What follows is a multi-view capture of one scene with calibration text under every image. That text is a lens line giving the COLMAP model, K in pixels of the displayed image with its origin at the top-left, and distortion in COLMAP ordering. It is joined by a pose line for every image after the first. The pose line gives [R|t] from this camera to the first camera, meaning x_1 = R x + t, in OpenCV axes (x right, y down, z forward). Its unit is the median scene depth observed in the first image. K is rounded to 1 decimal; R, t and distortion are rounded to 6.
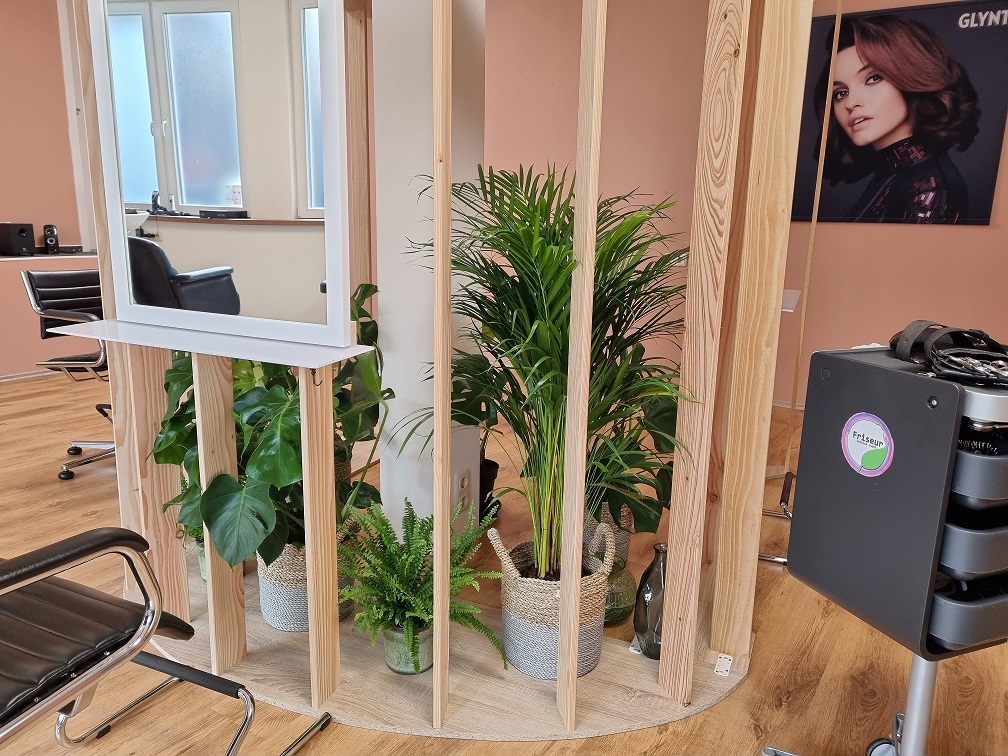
lens RADIAL K [[765.5, 0, 504.0], [0, 765.5, 378.0], [0, 0, 1]] dist [0.070480, -0.000473]
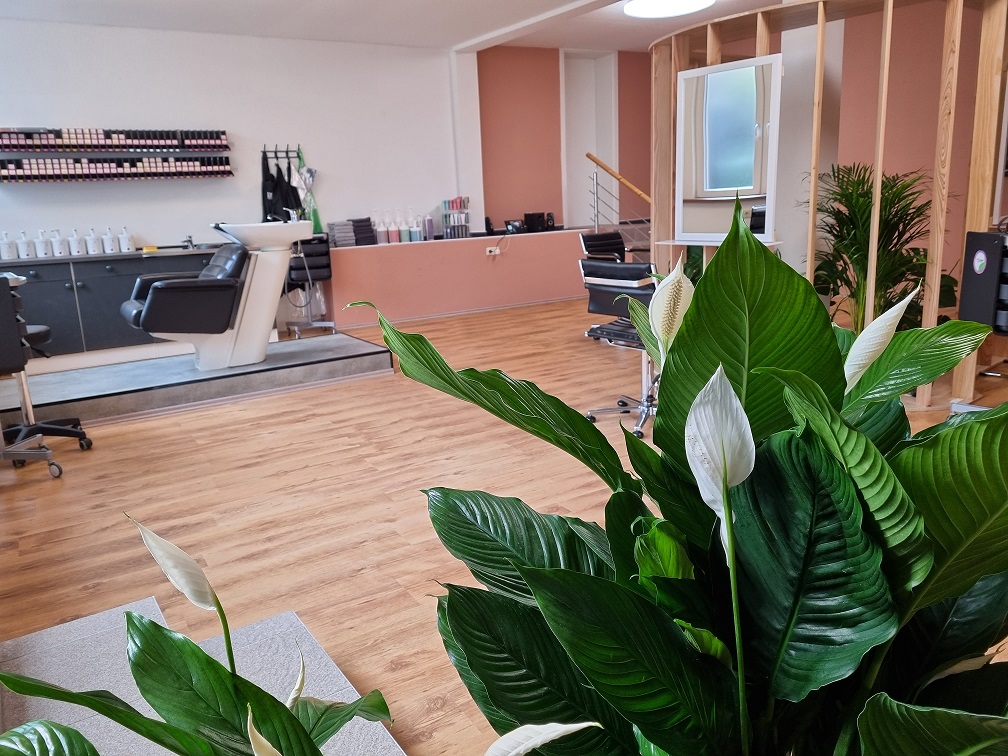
lens RADIAL K [[784.7, 0, 505.1], [0, 784.7, 360.5], [0, 0, 1]] dist [0.047120, -0.000064]
pose [[0.906409, 0.025656, -0.421622, 0.093600], [-0.025503, 0.999657, 0.006003, 0.302661], [0.421632, 0.005312, 0.906752, -1.495474]]
